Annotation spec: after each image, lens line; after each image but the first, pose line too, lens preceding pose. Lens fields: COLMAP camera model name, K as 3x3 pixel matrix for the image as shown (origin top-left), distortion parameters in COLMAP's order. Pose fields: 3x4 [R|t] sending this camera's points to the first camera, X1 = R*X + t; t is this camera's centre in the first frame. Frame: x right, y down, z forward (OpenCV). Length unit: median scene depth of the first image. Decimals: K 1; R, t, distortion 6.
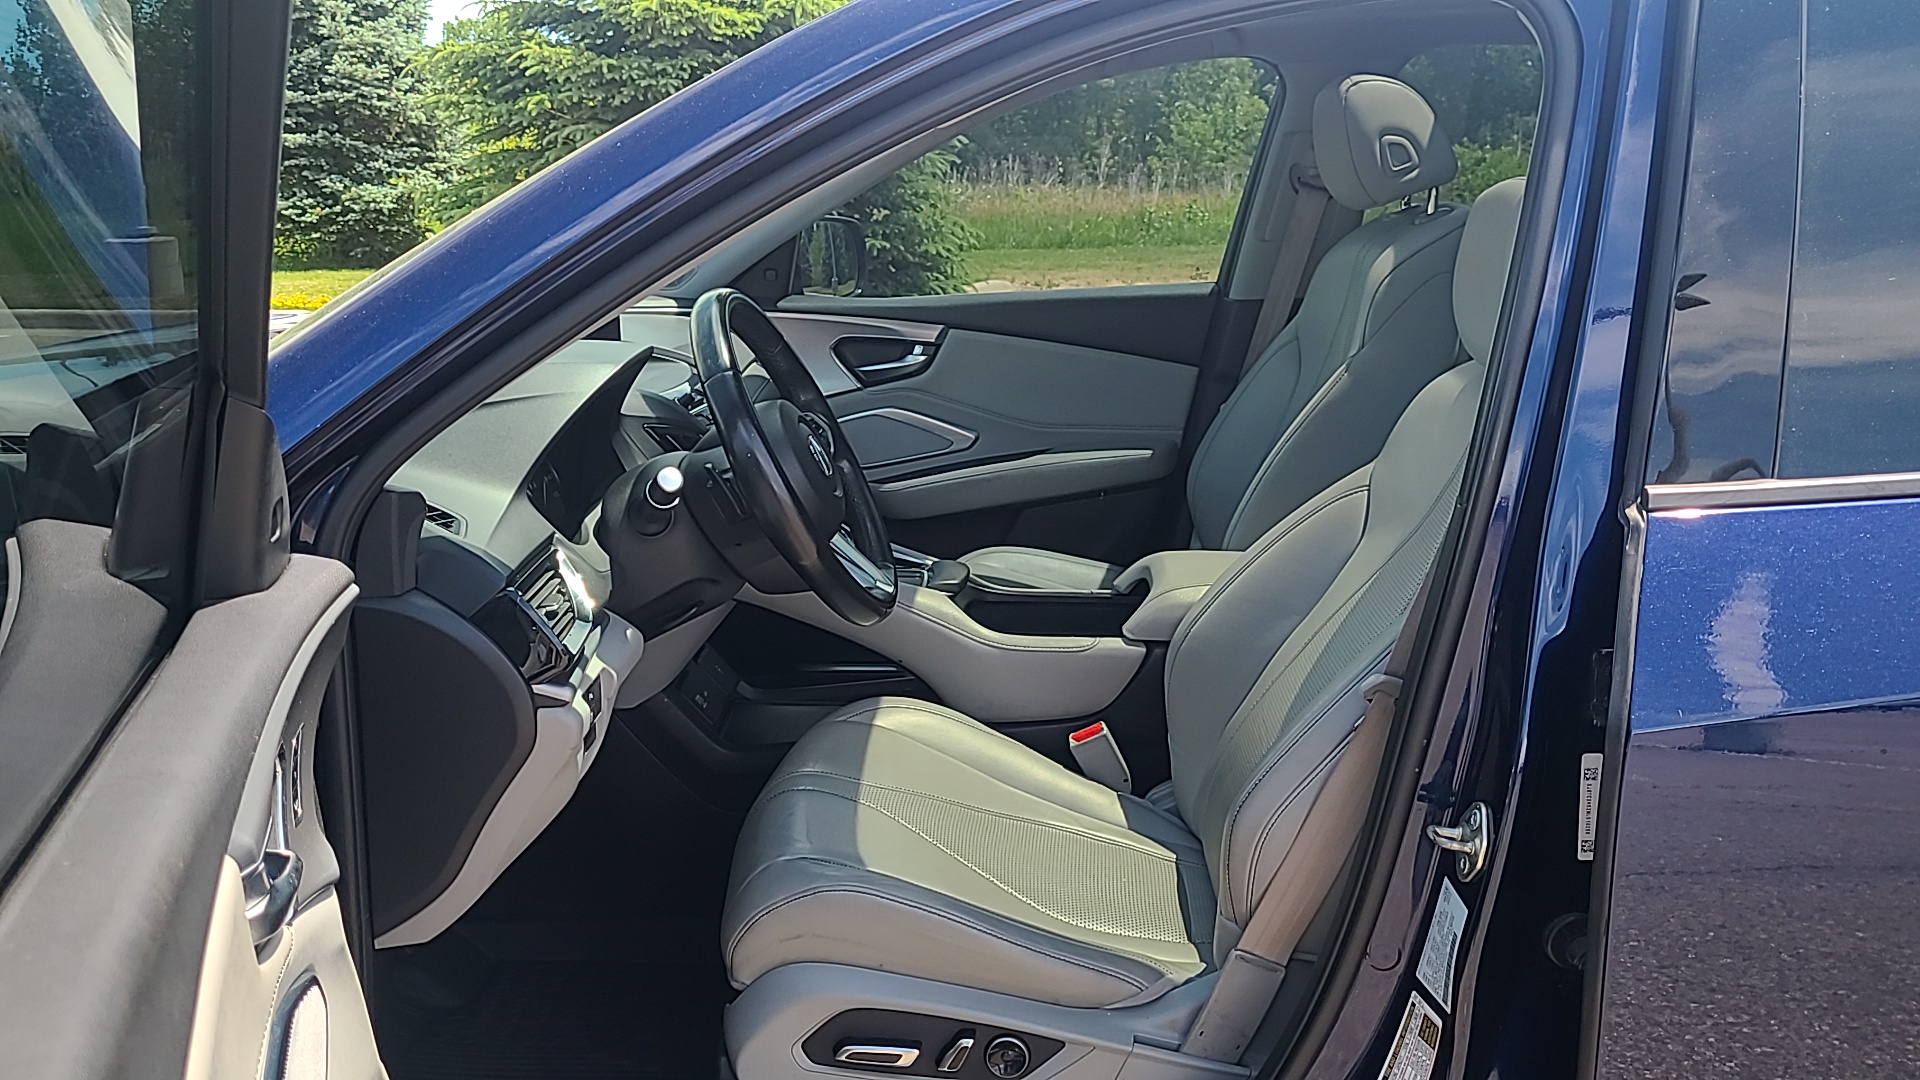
lens RADIAL K [[1617.0, 0, 915.2], [0, 1617.0, 540.7], [0, 0, 1]] dist [0.004981, 0.004058]
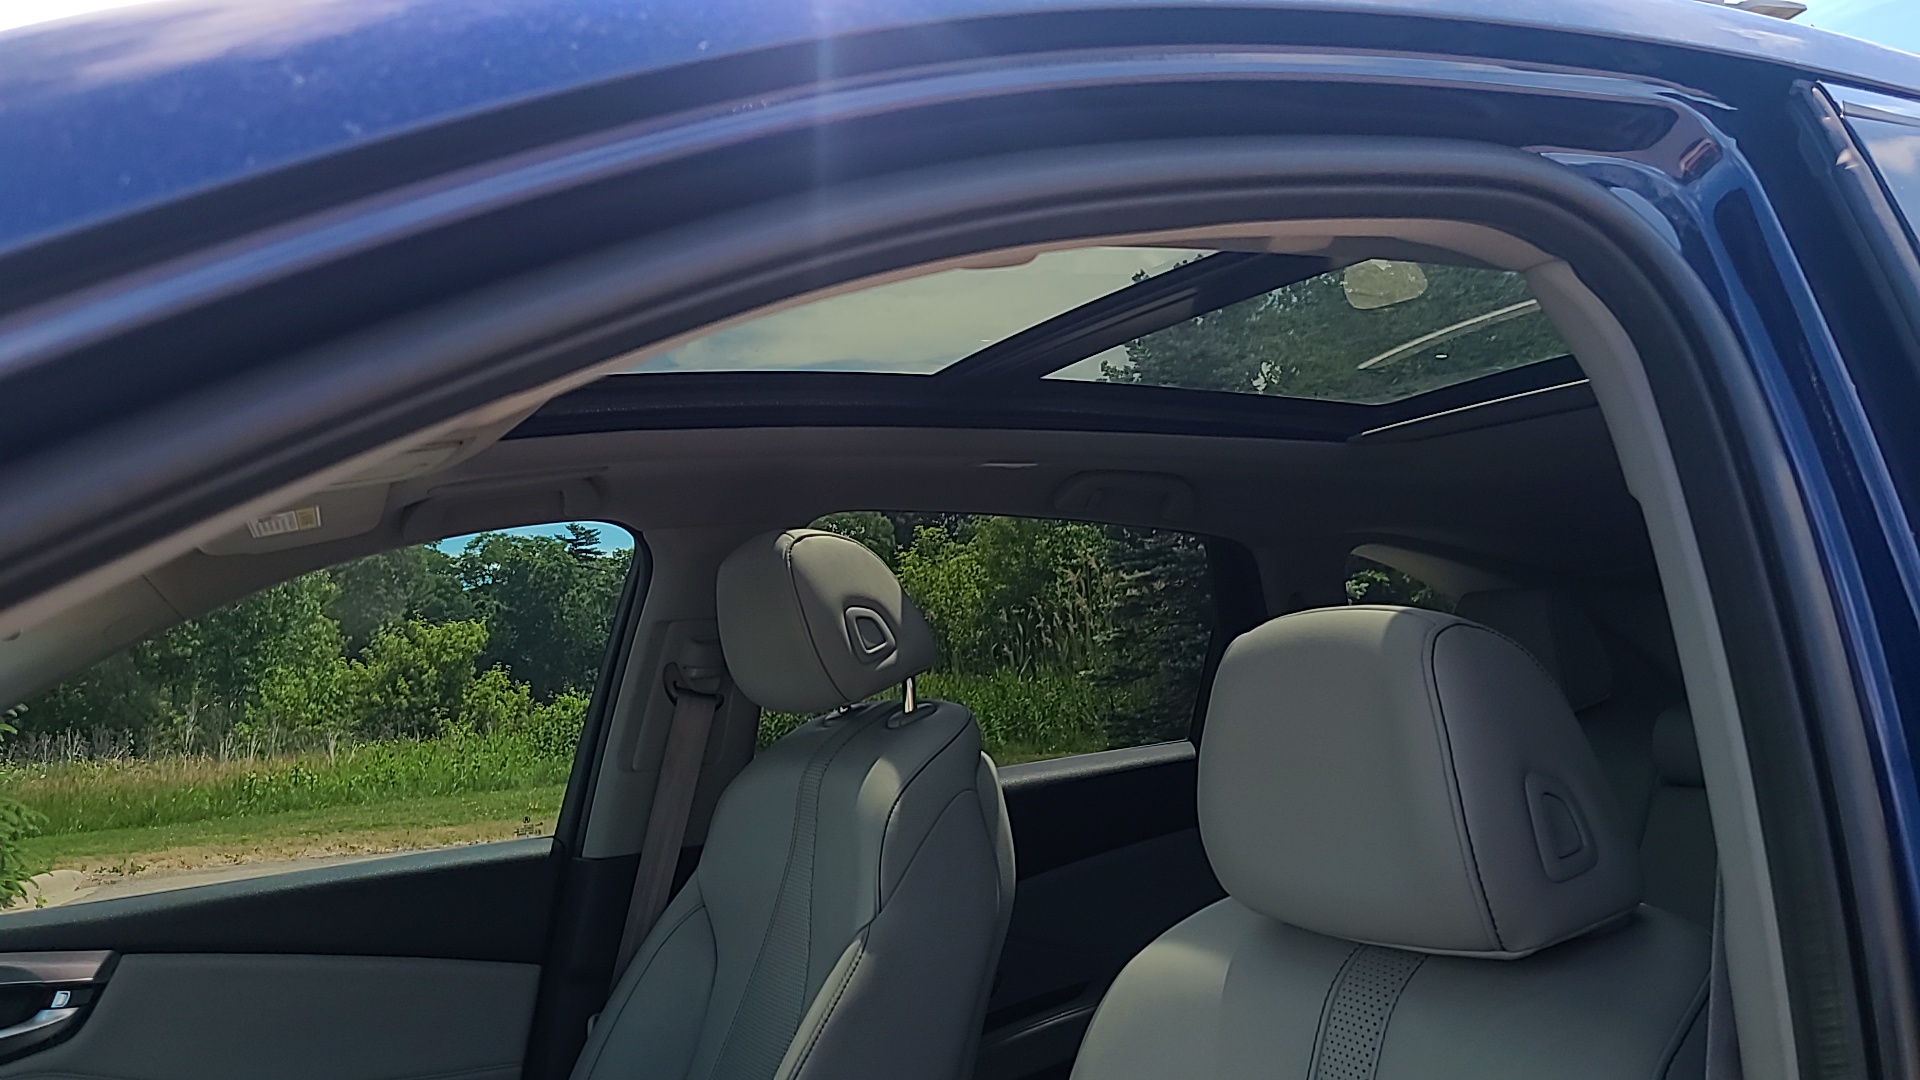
lens RADIAL K [[1584.0, 0, 956.0], [0, 1584.0, 544.5], [0, 0, 1]] dist [0.007434, 0.008889]
pose [[0.843016, 0.008940, 0.537814, -0.036371], [0.170090, 0.944124, -0.282309, -0.055654], [-0.510287, 0.329468, 0.794391, 0.322219]]
